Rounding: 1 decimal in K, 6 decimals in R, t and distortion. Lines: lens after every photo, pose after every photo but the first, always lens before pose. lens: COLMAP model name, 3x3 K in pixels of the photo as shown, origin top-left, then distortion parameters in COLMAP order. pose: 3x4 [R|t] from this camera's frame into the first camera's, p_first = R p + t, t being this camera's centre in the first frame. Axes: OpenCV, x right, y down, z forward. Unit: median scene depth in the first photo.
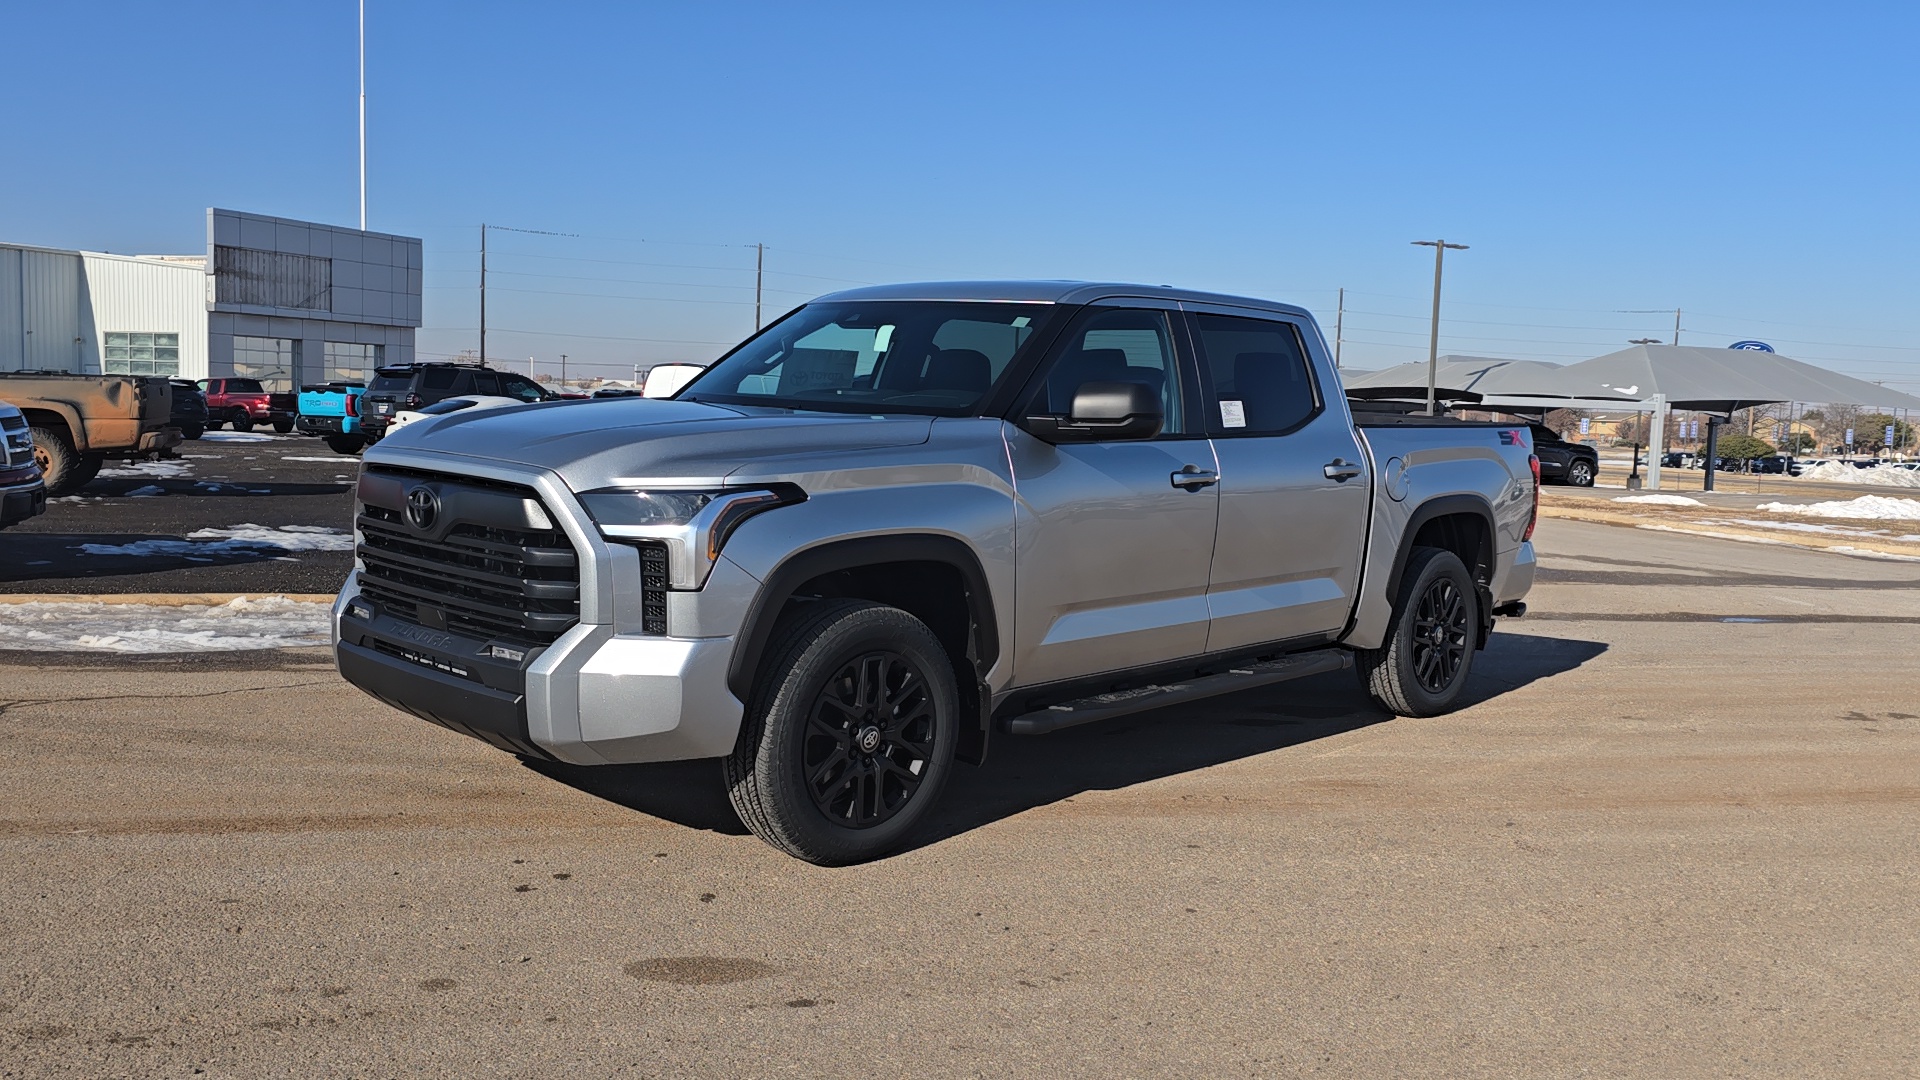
lens RADIAL K [[1561.7, 0, 965.9], [0, 1561.7, 569.8], [0, 0, 1]] dist [-0.002456, 0.006017]
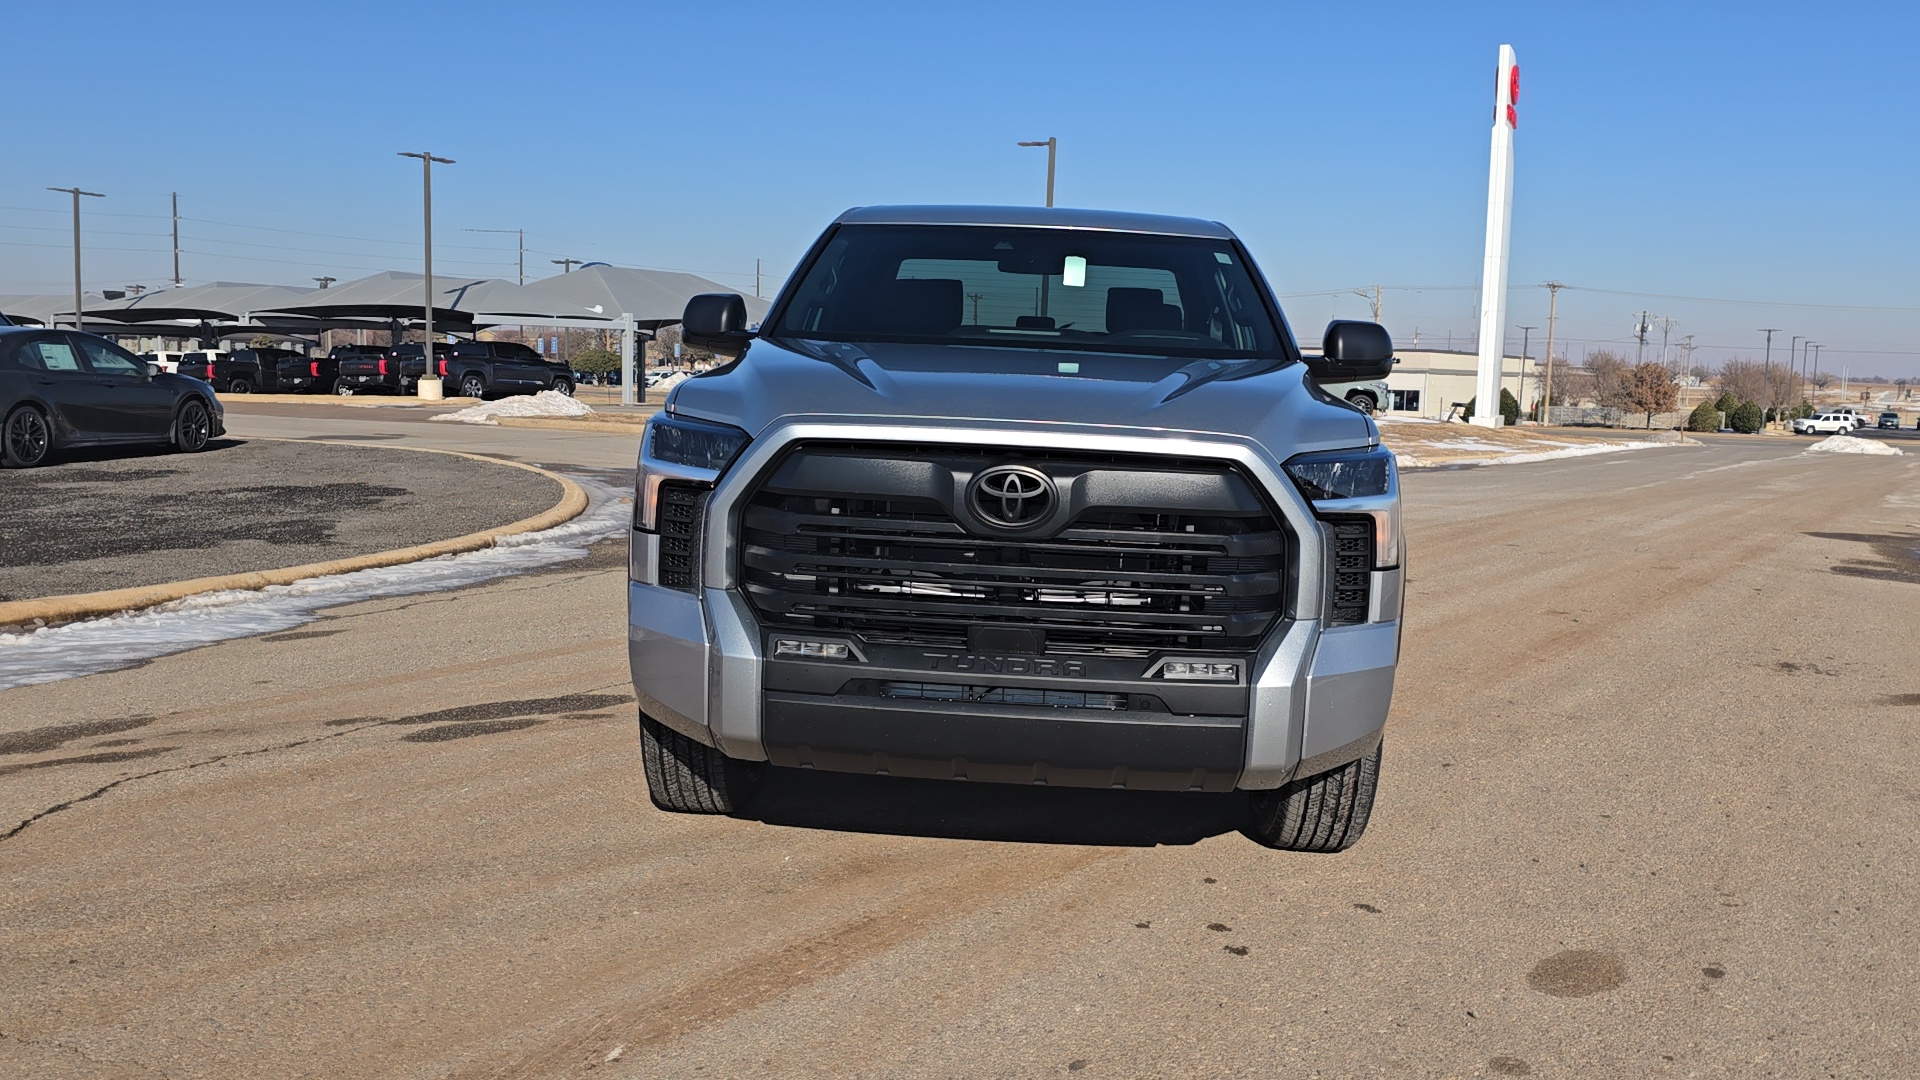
lens RADIAL K [[1561.7, 0, 965.9], [0, 1561.7, 569.8], [0, 0, 1]] dist [-0.002456, 0.006017]
pose [[0.769022, -0.100401, 0.631288, -0.774565], [0.067361, 0.994818, 0.076158, -0.058001], [-0.635663, -0.016043, 0.771800, 0.401555]]
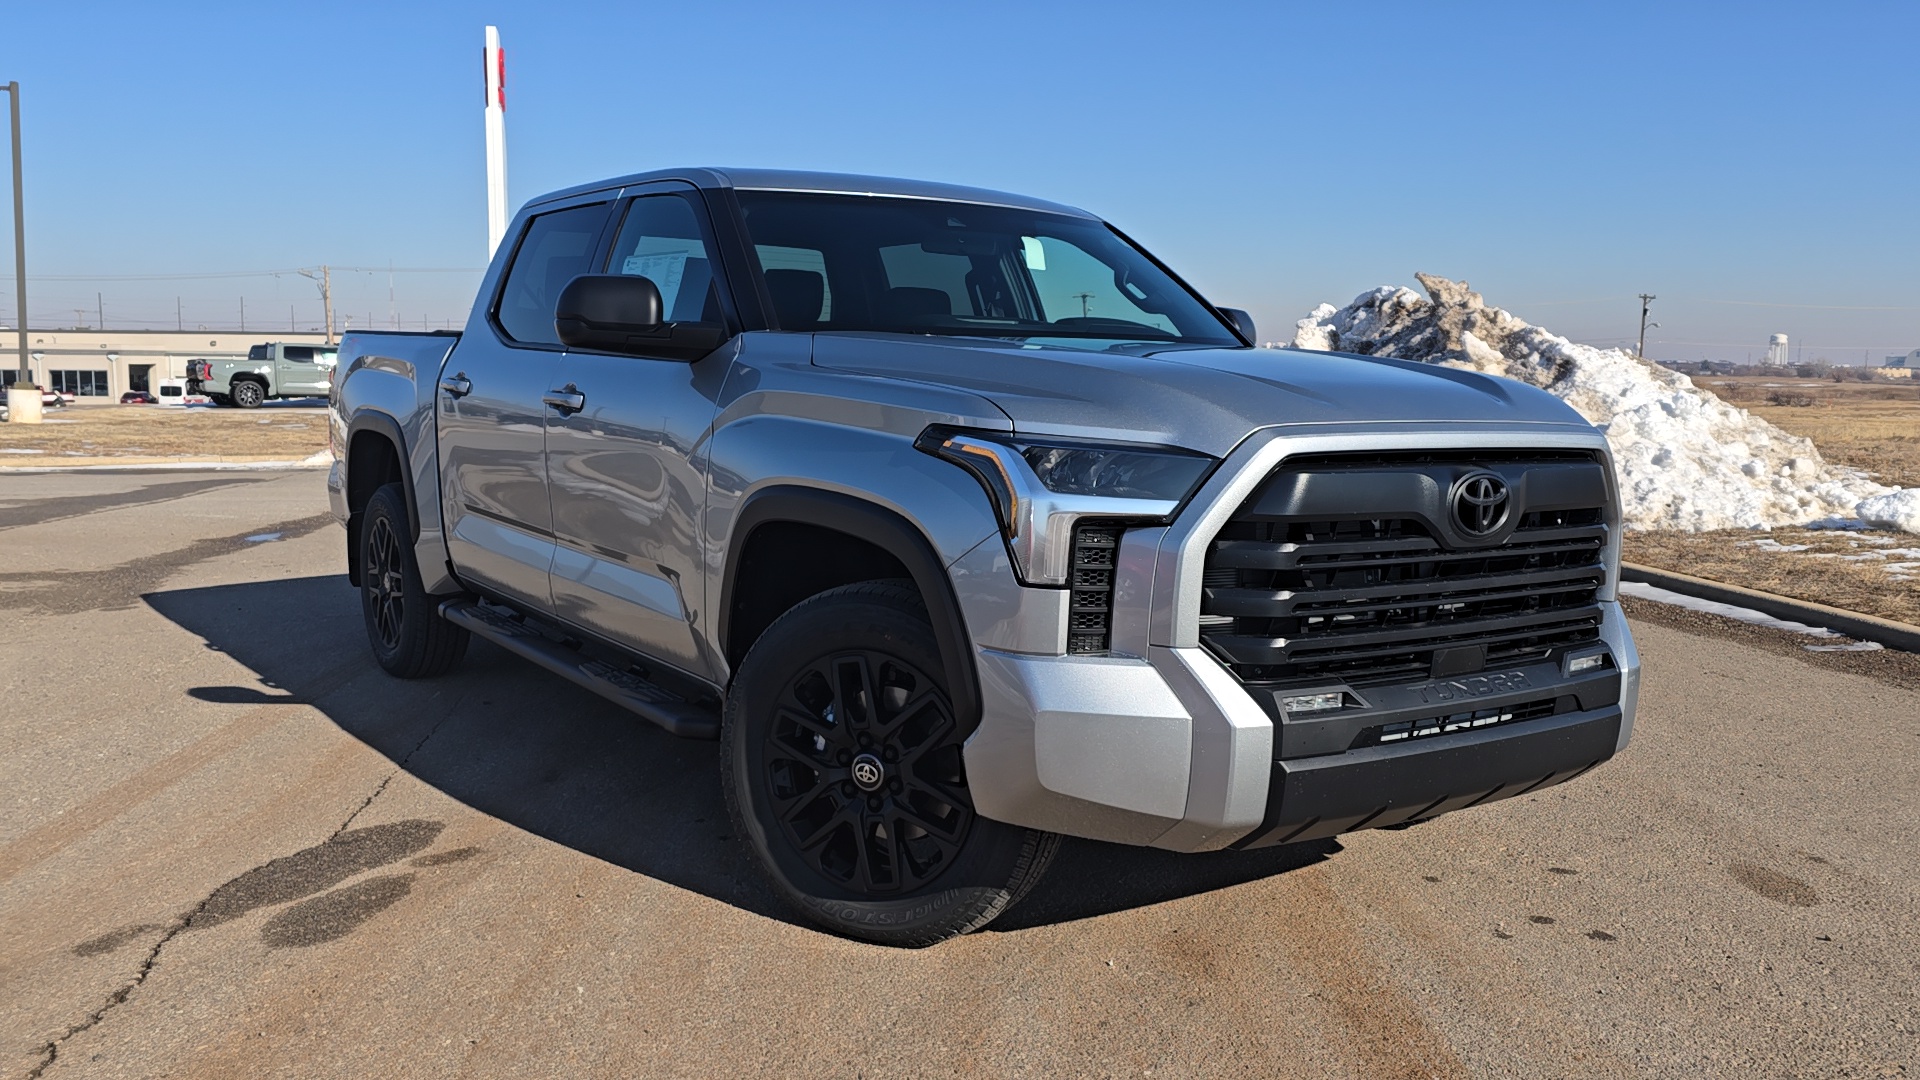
lens RADIAL K [[1561.7, 0, 965.9], [0, 1561.7, 569.8], [0, 0, 1]] dist [-0.002456, 0.006017]
pose [[0.216999, -0.163193, 0.962434, -0.979494], [0.102117, 0.984312, 0.143879, -0.122401], [-0.970816, 0.067059, 0.230259, 0.980394]]
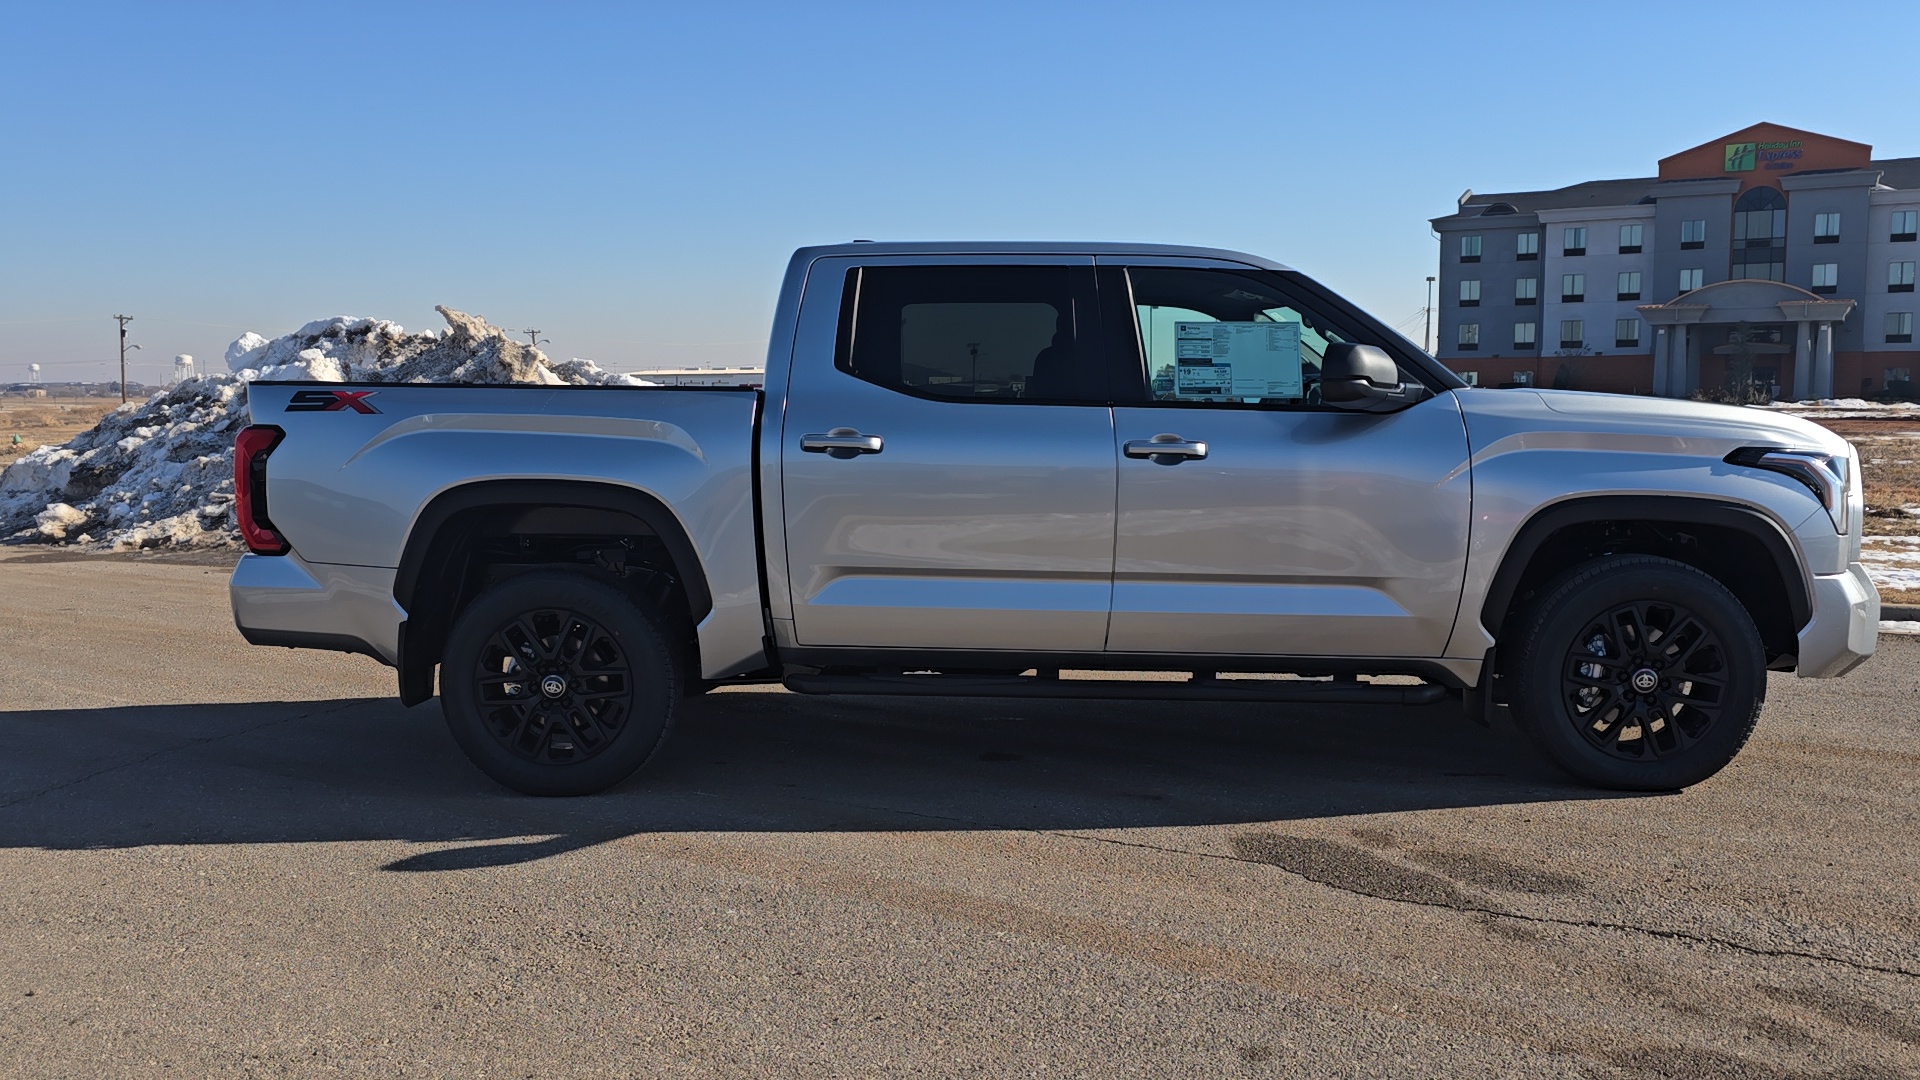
lens RADIAL K [[1566.0, 0, 960.0], [0, 1566.0, 540.0], [0, 0, 1]] dist [0.002094, 0.002301]
pose [[-0.647939, -0.107725, 0.754036, -0.823717], [0.060861, 0.979461, 0.192228, -0.257259], [-0.759257, 0.170444, -0.628075, 2.149041]]
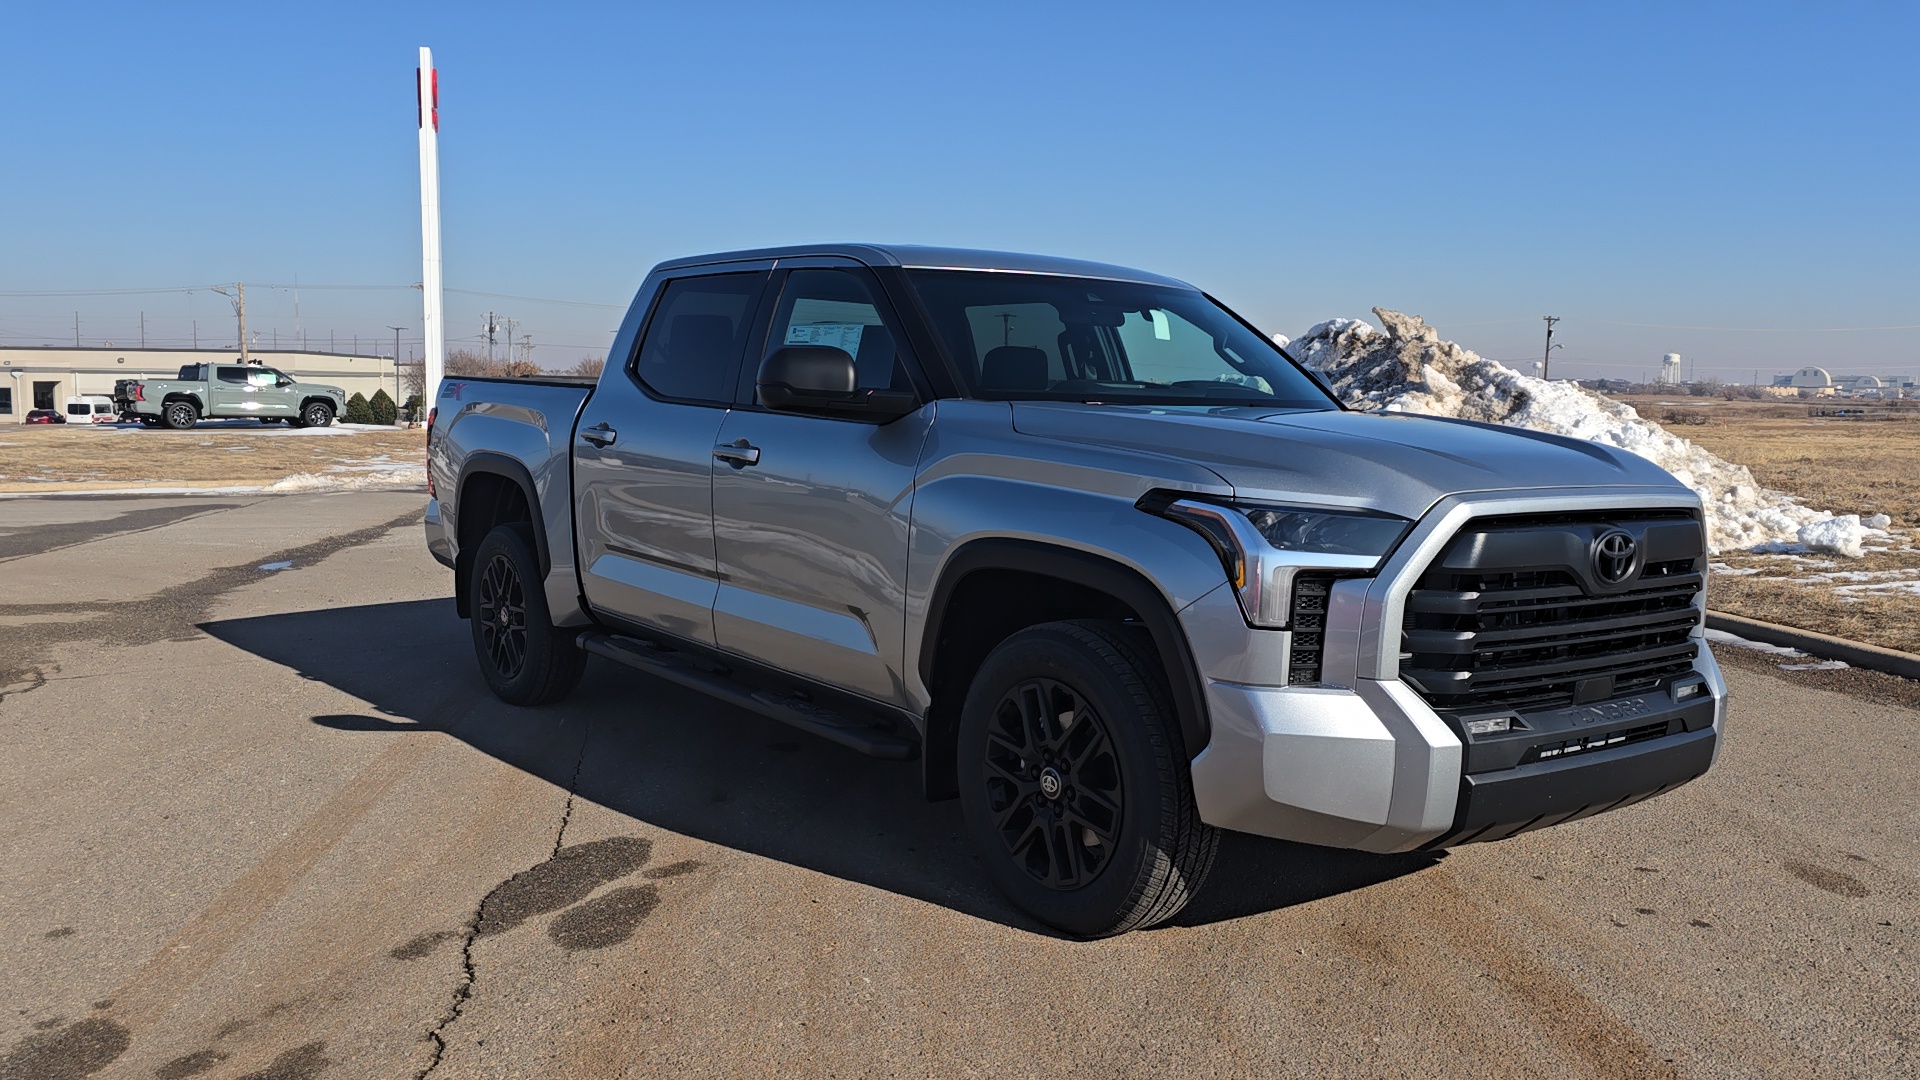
lens RADIAL K [[1566.0, 0, 960.0], [0, 1566.0, 540.0], [0, 0, 1]] dist [0.002094, 0.002301]
pose [[0.167326, -0.134598, 0.976671, -1.106701], [0.098595, 0.987955, 0.119262, -0.164275], [-0.980959, 0.076339, 0.178581, 1.094321]]
